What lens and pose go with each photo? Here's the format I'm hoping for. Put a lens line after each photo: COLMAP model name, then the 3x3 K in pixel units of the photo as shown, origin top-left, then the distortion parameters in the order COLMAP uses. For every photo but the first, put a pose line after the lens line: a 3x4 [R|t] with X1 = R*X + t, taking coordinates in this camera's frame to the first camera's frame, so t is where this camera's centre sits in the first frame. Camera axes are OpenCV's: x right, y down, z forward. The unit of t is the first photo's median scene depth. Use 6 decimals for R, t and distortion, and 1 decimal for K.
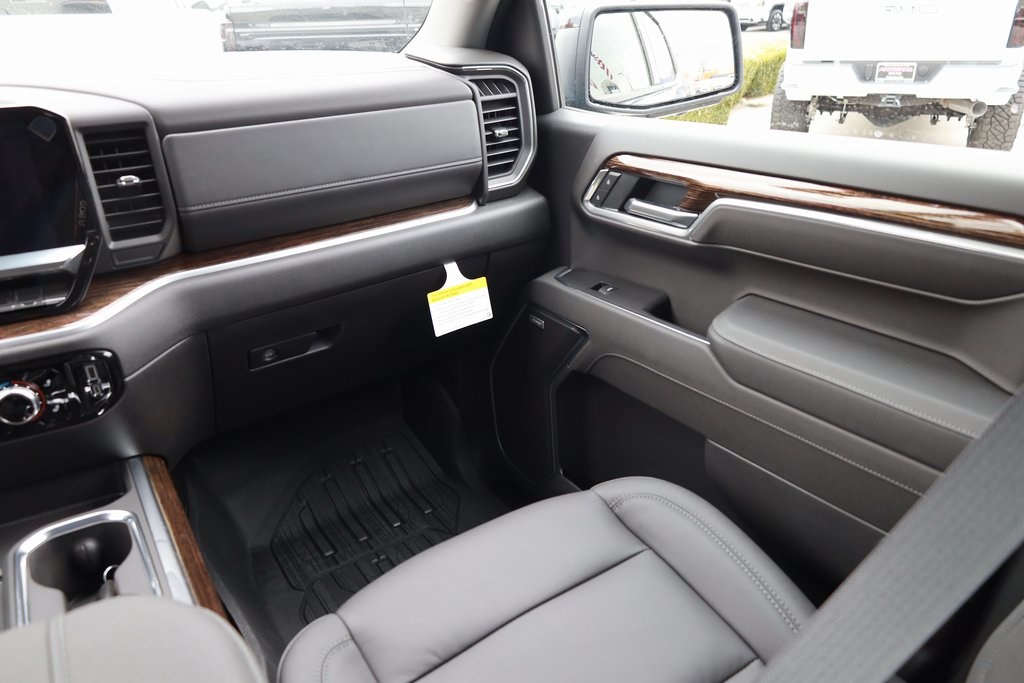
lens RADIAL K [[706.6, 0, 514.4], [0, 706.6, 345.6], [0, 0, 1]] dist [-0.005899, 0.002885]
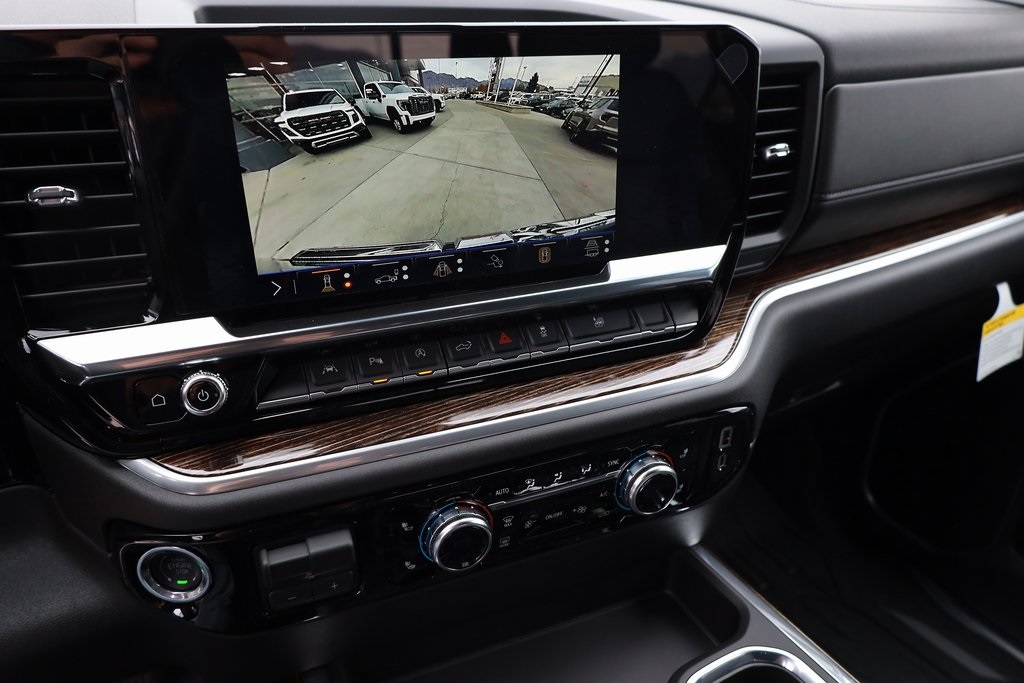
lens RADIAL K [[706.6, 0, 514.4], [0, 706.6, 345.6], [0, 0, 1]] dist [-0.005899, 0.002885]
pose [[0.994925, 0.082940, -0.056968, -0.584566], [-0.080125, 0.995528, 0.050038, -0.050416], [0.060864, -0.045219, 0.997121, 0.246061]]
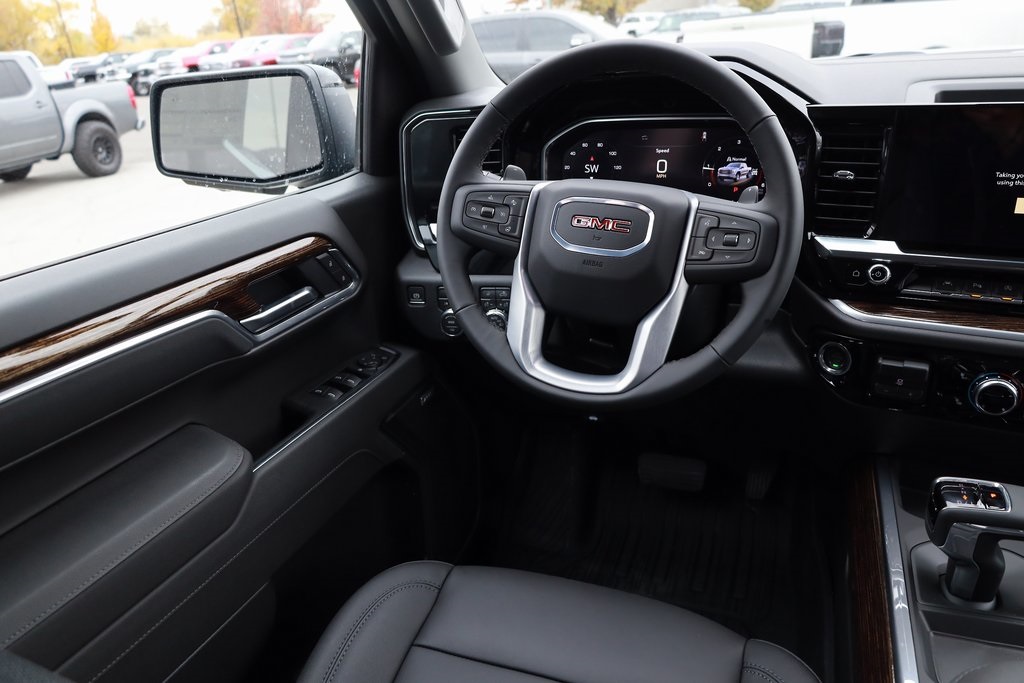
lens RADIAL K [[706.6, 0, 514.4], [0, 706.6, 345.6], [0, 0, 1]] dist [-0.005899, 0.002885]
pose [[0.551894, 0.322264, -0.769128, -0.362014], [-0.309062, 0.935674, 0.170277, 0.072517], [0.774528, 0.143733, 0.615993, -0.177293]]
